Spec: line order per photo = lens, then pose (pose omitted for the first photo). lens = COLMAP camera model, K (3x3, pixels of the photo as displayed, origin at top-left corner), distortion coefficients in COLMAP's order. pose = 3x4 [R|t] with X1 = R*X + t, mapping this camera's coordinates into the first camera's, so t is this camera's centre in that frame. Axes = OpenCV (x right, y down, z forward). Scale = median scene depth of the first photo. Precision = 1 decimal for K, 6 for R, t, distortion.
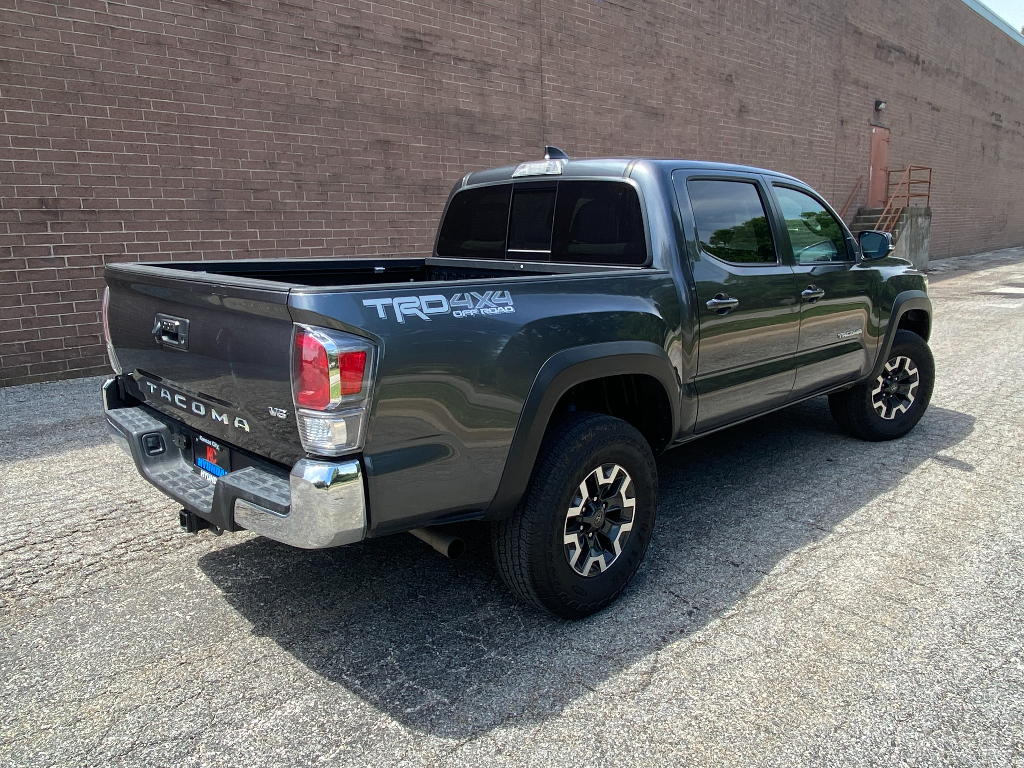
lens RADIAL K [[739.0, 0, 511.0], [0, 739.0, 389.5], [0, 0, 1]] dist [0.073854, -0.085483]
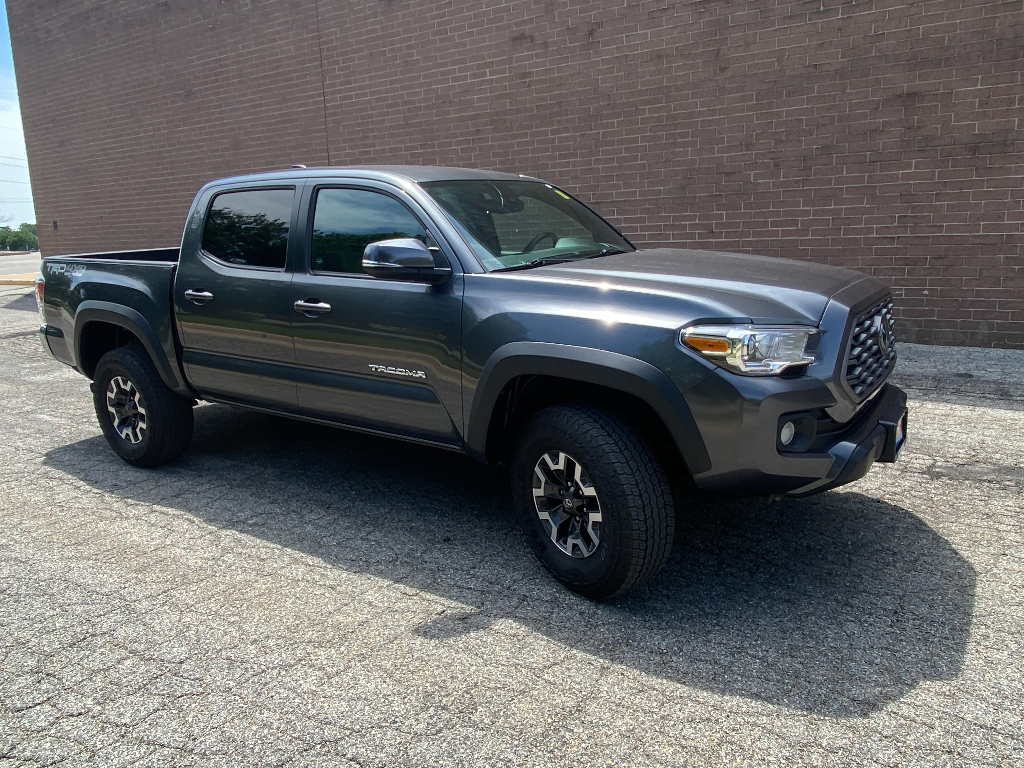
lens RADIAL K [[739.0, 0, 508.3], [0, 739.0, 386.7], [0, 0, 1]] dist [0.073854, -0.085483]
pose [[0.177672, 0.223994, -0.958258, 1.606665], [-0.179498, 0.964792, 0.192240, -0.300849], [0.967581, 0.137850, 0.211623, 1.261039]]
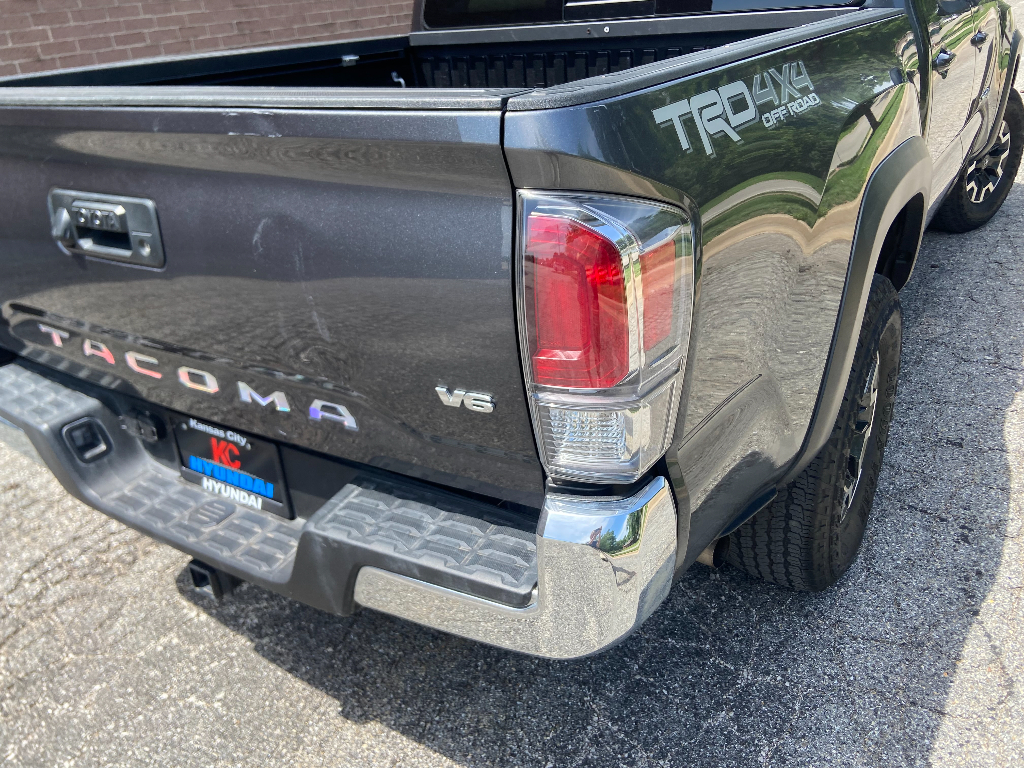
lens RADIAL K [[802.5, 0, 514.3], [0, 802.5, 388.8], [0, 0, 1]] dist [0.044960, -0.057522]
pose [[0.974065, -0.159810, 0.160184, -0.231616], [0.118471, 0.963346, 0.240683, -0.055346], [-0.192776, -0.215464, 0.957295, 0.345933]]
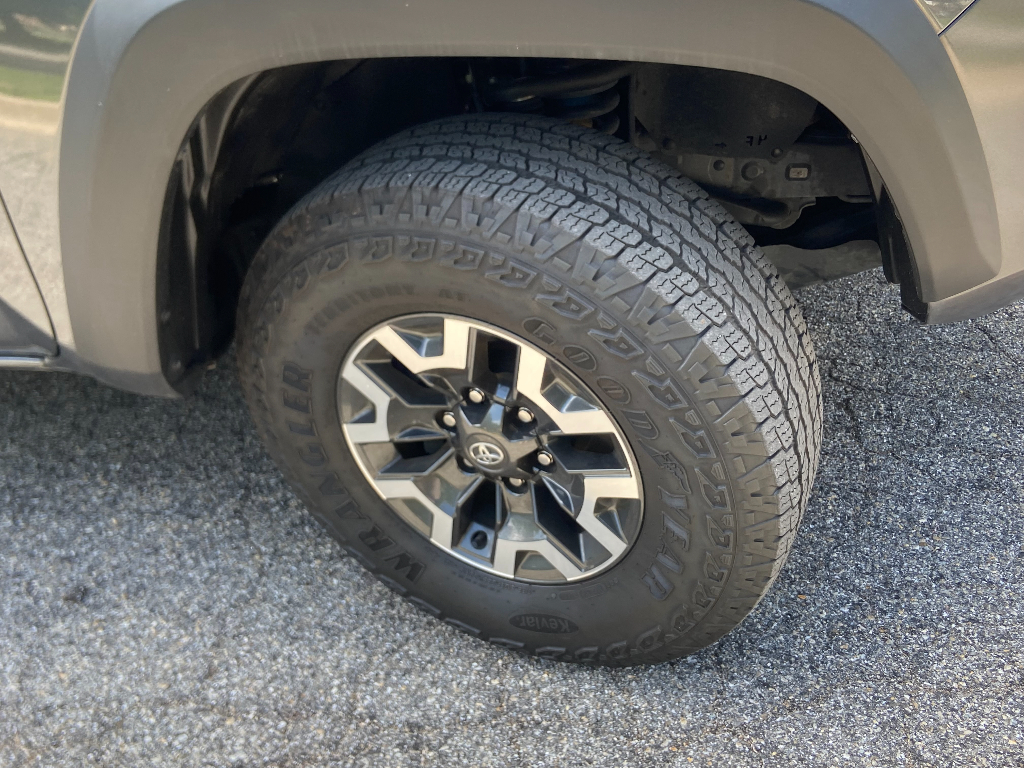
lens RADIAL K [[1011.3, 0, 519.7], [0, 1011.3, 382.3], [0, 0, 1]] dist [0.072210, 0.000000]
pose [[0.641466, 0.400457, -0.654336, 1.048312], [-0.088211, 0.885788, 0.455630, -0.212438], [0.762063, -0.234551, 0.603527, 1.315960]]
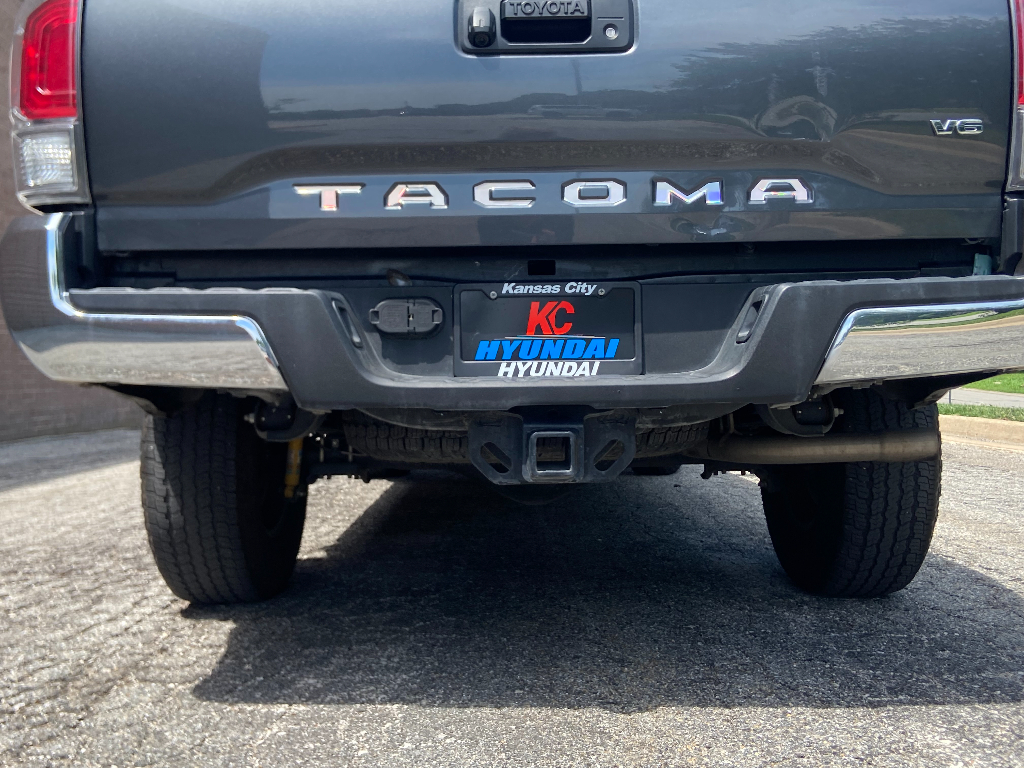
lens RADIAL K [[1011.3, 0, 504.5], [0, 1011.3, 391.3], [0, 0, 1]] dist [0.072210, 0.000000]
pose [[0.706972, -0.014488, 0.707094, -0.702033], [0.168387, 0.974487, -0.148392, 0.179038], [-0.686904, 0.223974, 0.691374, 0.479472]]
